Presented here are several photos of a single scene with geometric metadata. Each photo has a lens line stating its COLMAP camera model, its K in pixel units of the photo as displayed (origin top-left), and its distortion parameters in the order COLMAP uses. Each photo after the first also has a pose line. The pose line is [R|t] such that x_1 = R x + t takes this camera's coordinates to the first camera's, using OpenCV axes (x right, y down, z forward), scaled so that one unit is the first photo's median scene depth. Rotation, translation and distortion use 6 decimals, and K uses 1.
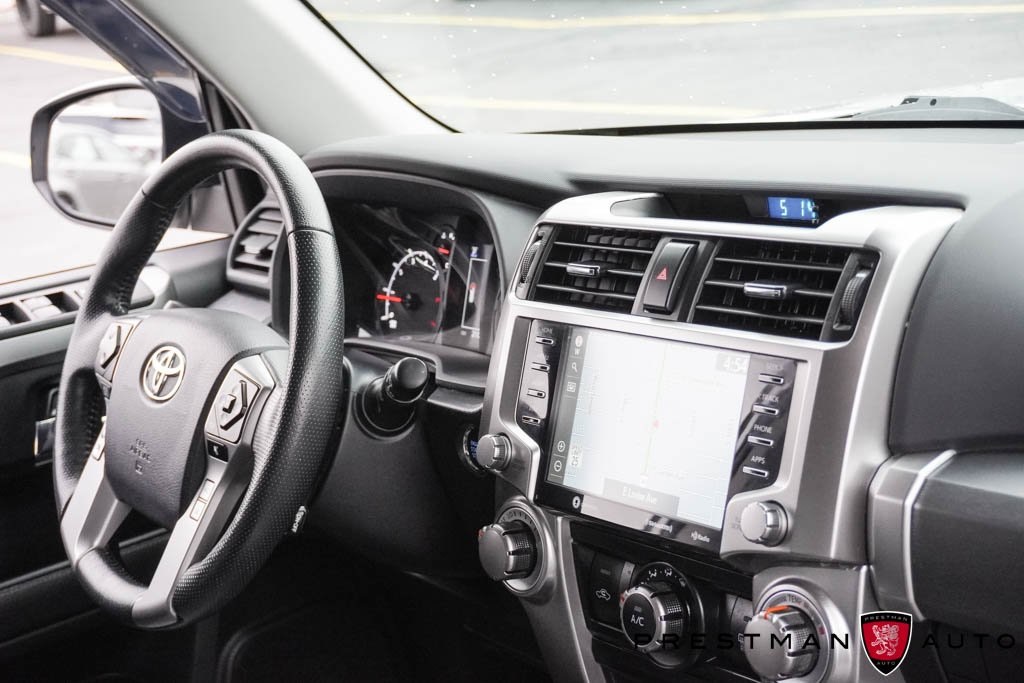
lens RADIAL K [[1761.5, 0, 512.9], [0, 1761.5, 338.9], [0, 0, 1]] dist [0.000791, 0.000000]
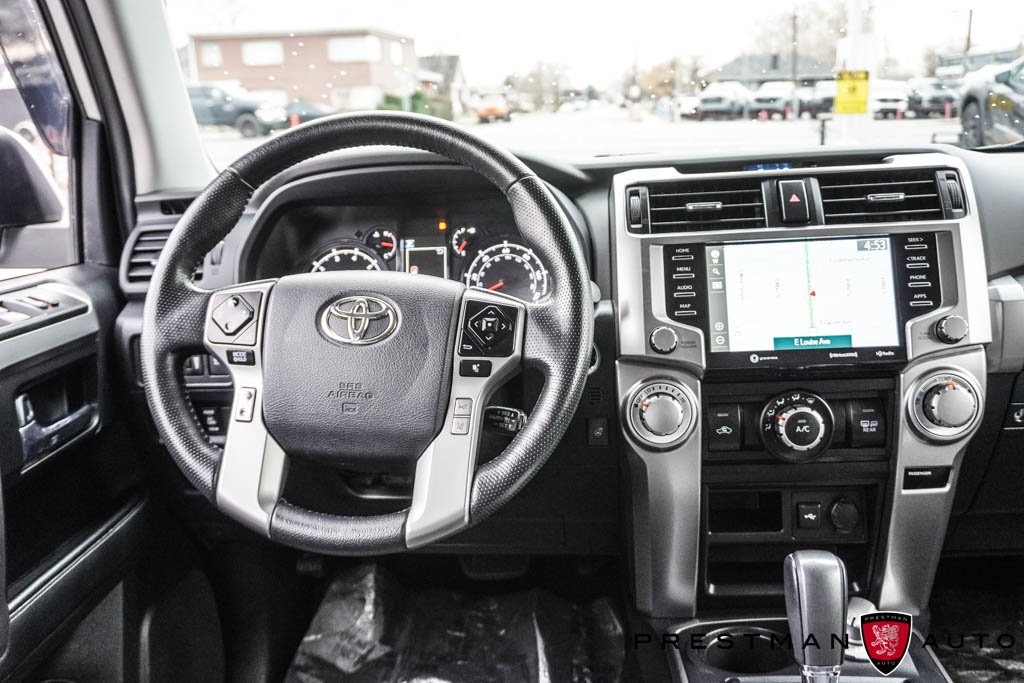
lens RADIAL K [[910.3, 0, 511.0], [0, 910.3, 345.8], [0, 0, 1]] dist [-0.036419, 0.020393]
pose [[0.662875, -0.064351, 0.745959, -0.810957], [0.134274, 0.990365, -0.033884, 0.100873], [-0.736591, 0.122624, 0.665129, 0.809128]]
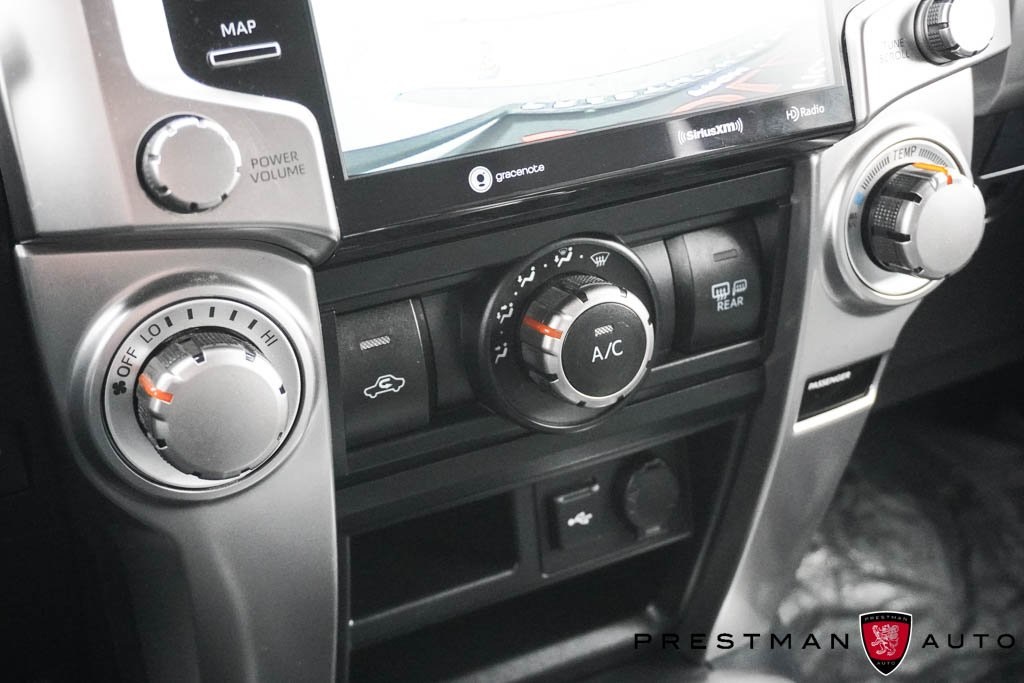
lens RADIAL K [[1296.1, 0, 509.2], [0, 1296.1, 348.5], [0, 0, 1]] dist [0.016111, 0.000000]
pose [[0.166881, -0.358474, 0.918503, -0.357147], [0.217155, 0.922054, 0.320406, 0.033870], [-0.961766, 0.145988, 0.231718, 1.146817]]
